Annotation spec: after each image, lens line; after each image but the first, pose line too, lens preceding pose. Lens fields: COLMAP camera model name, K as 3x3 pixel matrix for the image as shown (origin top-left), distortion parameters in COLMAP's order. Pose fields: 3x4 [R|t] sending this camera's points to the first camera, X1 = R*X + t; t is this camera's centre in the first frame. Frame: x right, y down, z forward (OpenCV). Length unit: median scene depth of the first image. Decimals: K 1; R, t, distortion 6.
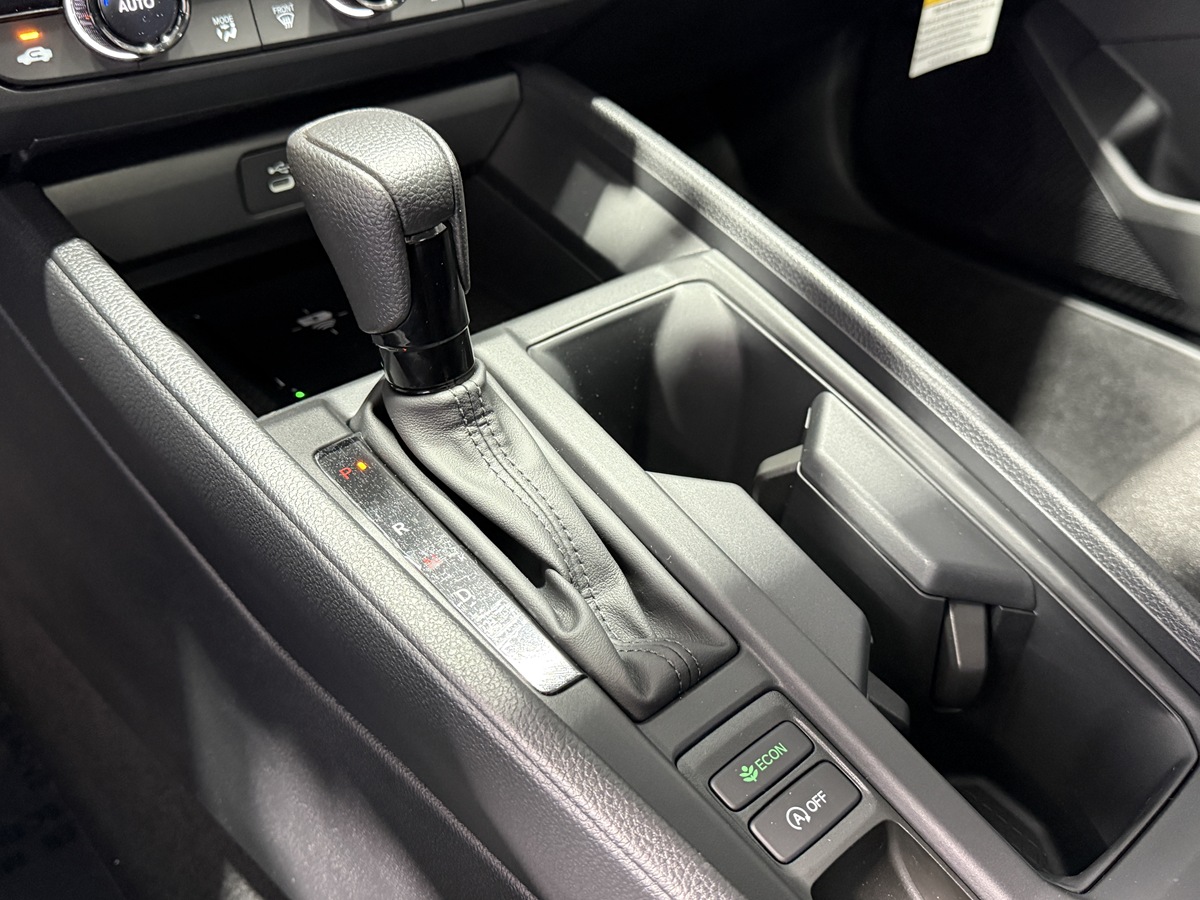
lens RADIAL K [[1139.6, 0, 600.0], [0, 1139.6, 450.0], [0, 0, 1]] dist [0.166231, -0.347964]
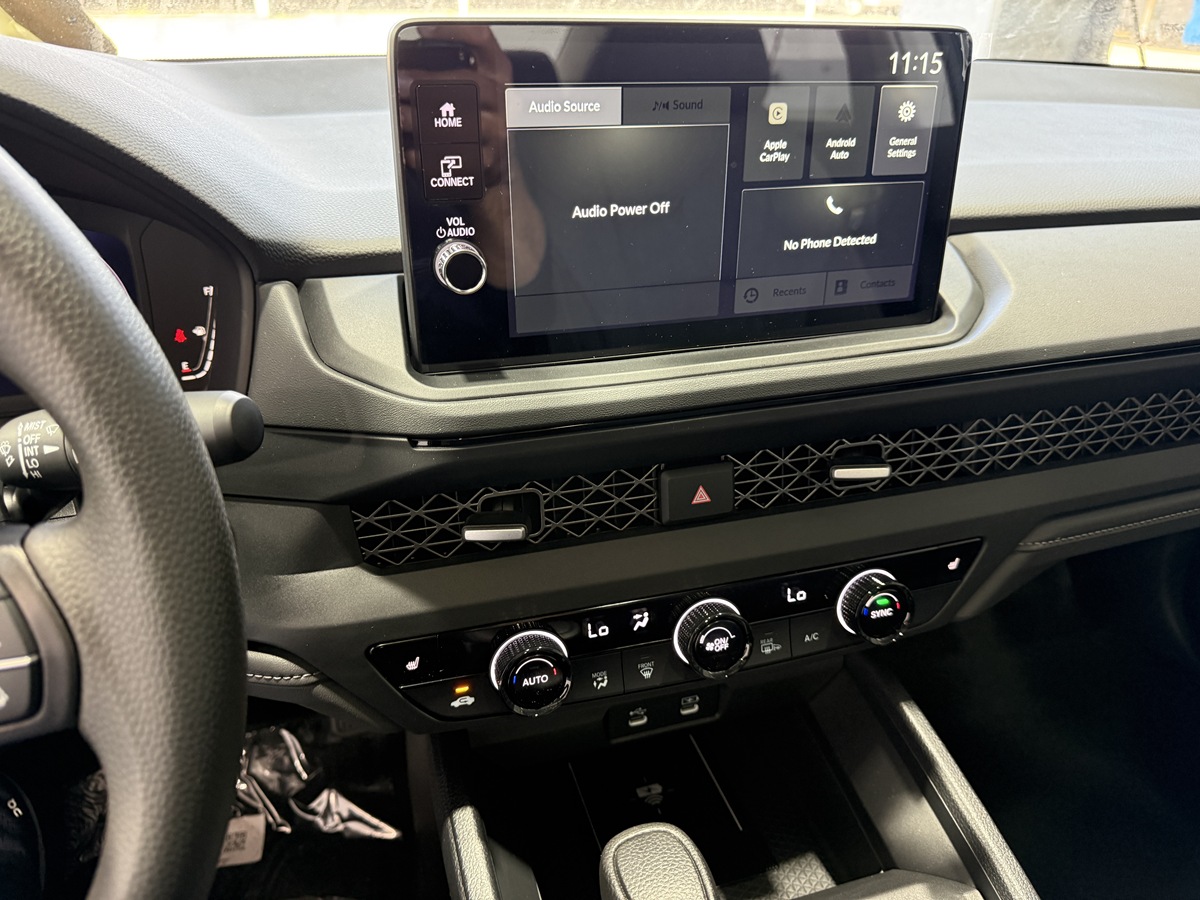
lens RADIAL K [[854.6, 0, 602.6], [0, 854.6, 453.9], [0, 0, 1]] dist [0.090359, -0.167353]
pose [[0.904615, 0.170236, -0.390758, 0.029100], [-0.225230, 0.969247, -0.099155, -0.508938], [0.361861, 0.177707, 0.915138, 0.028584]]
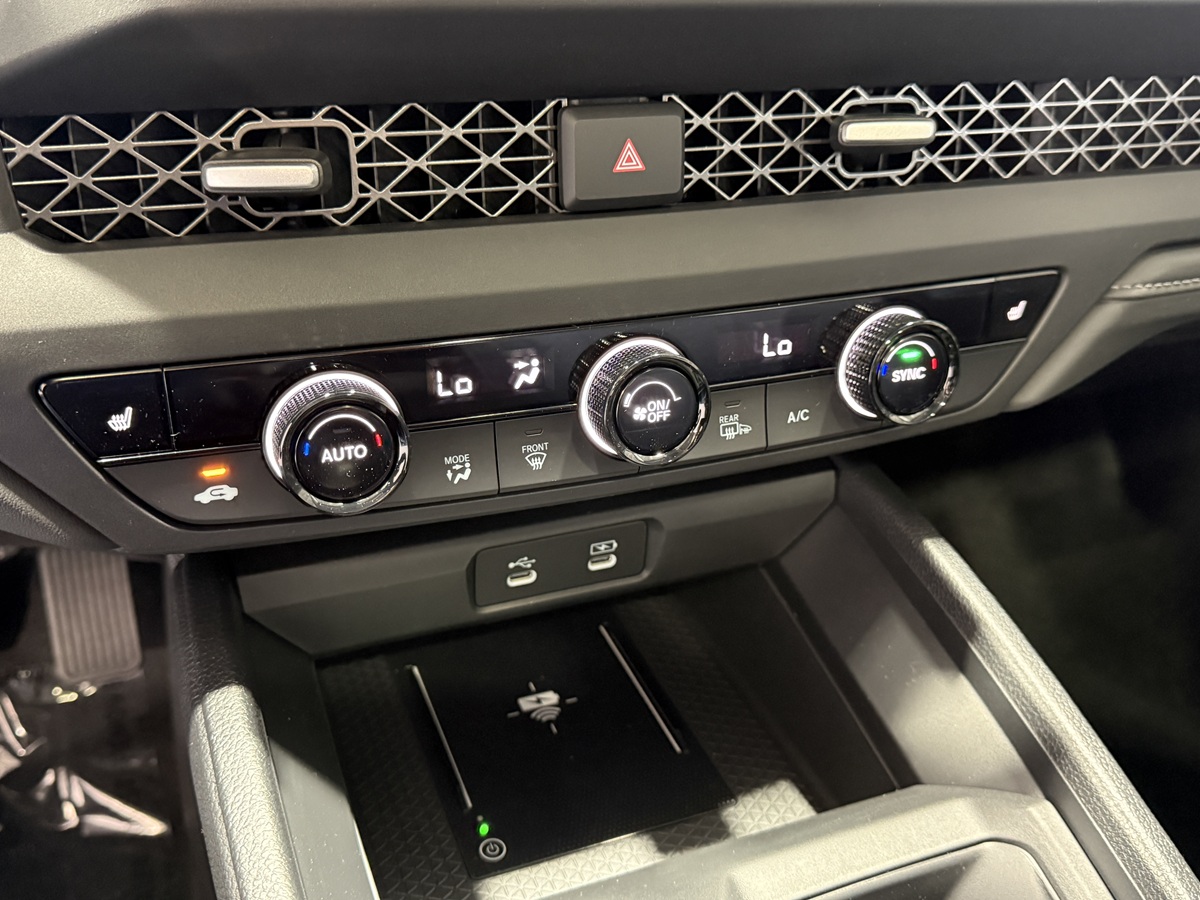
lens RADIAL K [[1131.0, 0, 600.0], [0, 1131.0, 450.0], [0, 0, 1]] dist [0.157076, -0.394855]
pose [[0.939278, 0.192872, -0.283826, -0.003818], [-0.220537, 0.972959, -0.068665, -0.334973], [0.262907, 0.127089, 0.956414, 0.254064]]
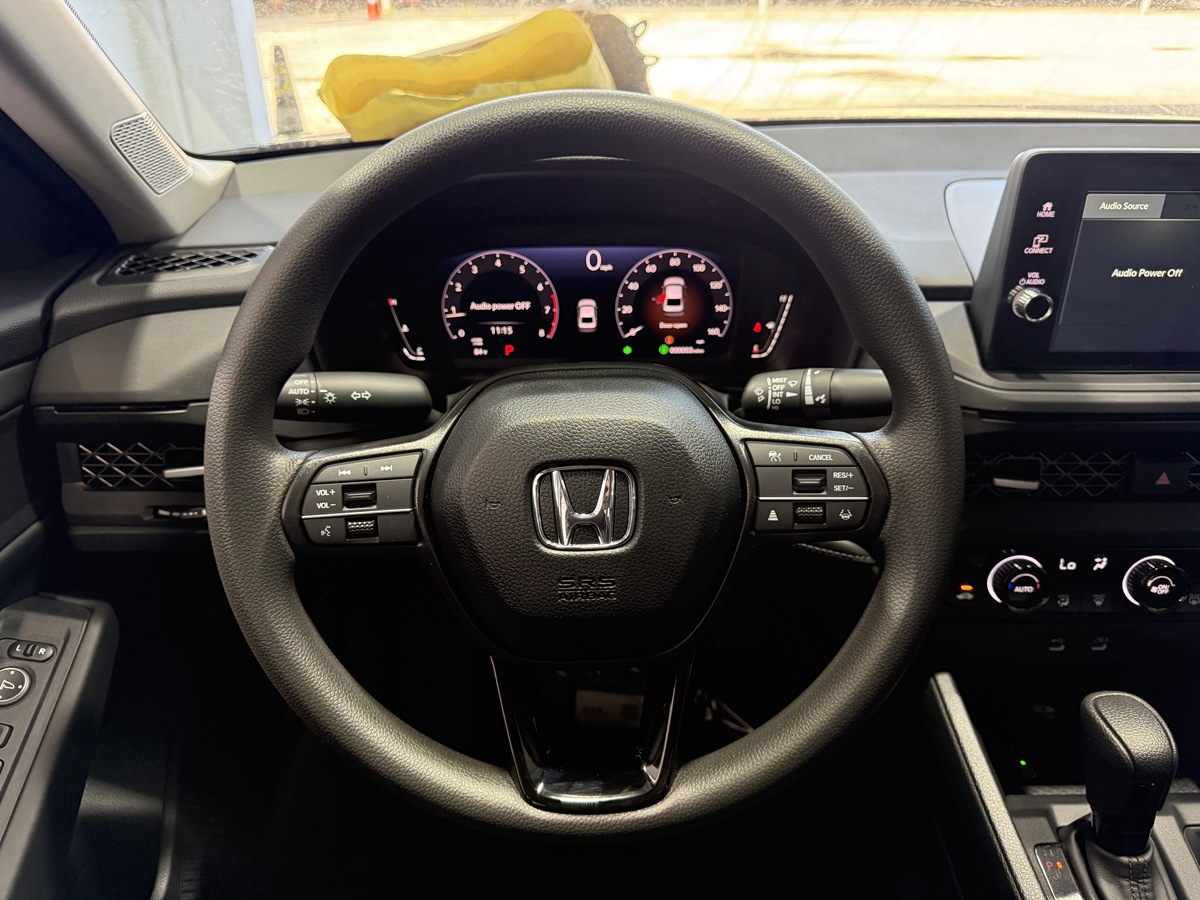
lens RADIAL K [[860.7, 0, 600.5], [0, 860.7, 440.6], [0, 0, 1]] dist [0.070251, -0.110747]
pose [[0.741154, 0.271518, -0.613978, -0.077508], [-0.361166, 0.932199, -0.023732, -0.292100], [0.565906, 0.239337, 0.788966, -0.605397]]
